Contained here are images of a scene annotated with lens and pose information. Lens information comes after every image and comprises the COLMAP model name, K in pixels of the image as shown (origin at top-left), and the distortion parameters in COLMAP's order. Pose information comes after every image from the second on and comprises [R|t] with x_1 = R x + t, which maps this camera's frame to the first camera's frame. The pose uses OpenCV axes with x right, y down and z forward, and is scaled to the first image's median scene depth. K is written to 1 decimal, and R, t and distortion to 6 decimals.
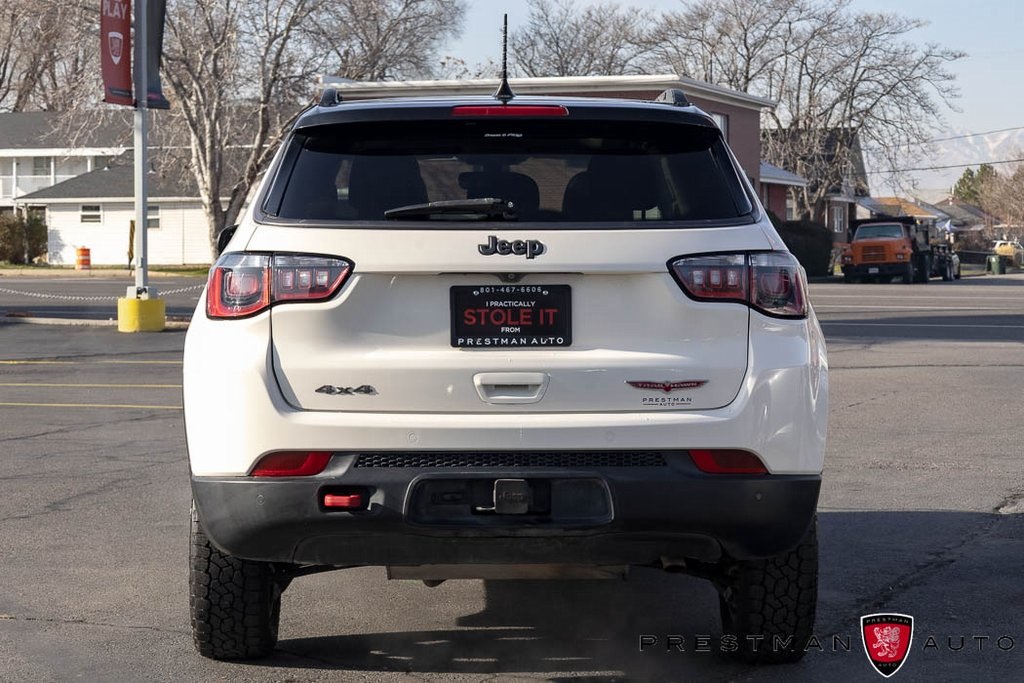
lens RADIAL K [[2026.6, 0, 488.7], [0, 2026.6, 327.3], [0, 0, 1]] dist [0.129837, 0.000000]
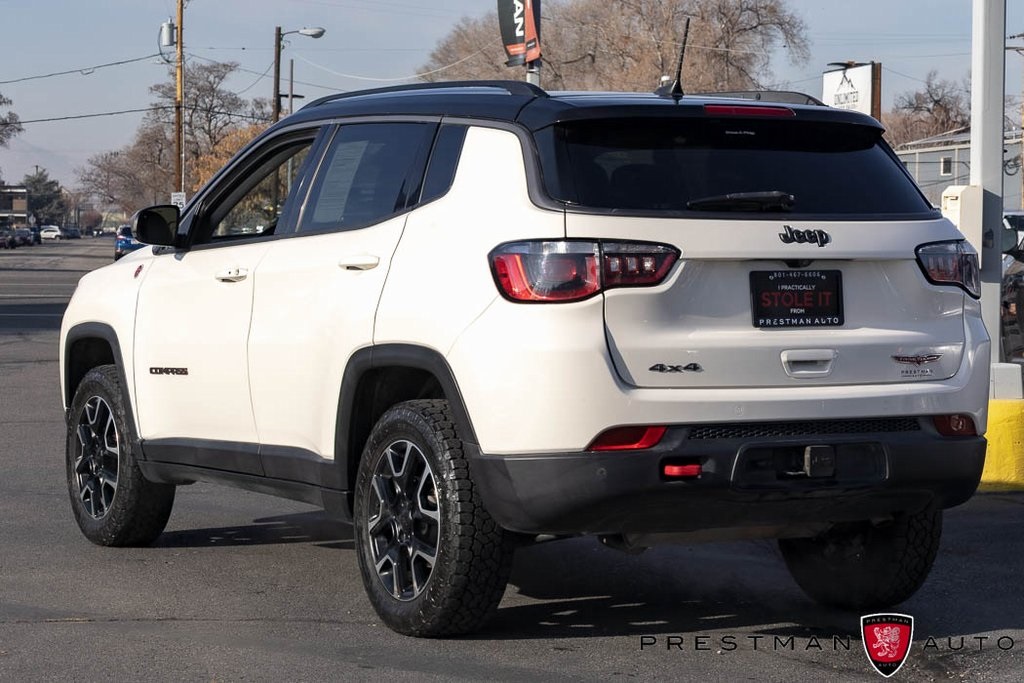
lens RADIAL K [[2261.1, 0, 509.2], [0, 2261.1, 339.0], [0, 0, 1]] dist [0.171340, 0.000000]
pose [[0.898867, -0.011856, 0.438062, -0.671968], [0.009082, 0.999923, 0.008426, 0.004636], [-0.438128, -0.003595, 0.898905, -0.040105]]
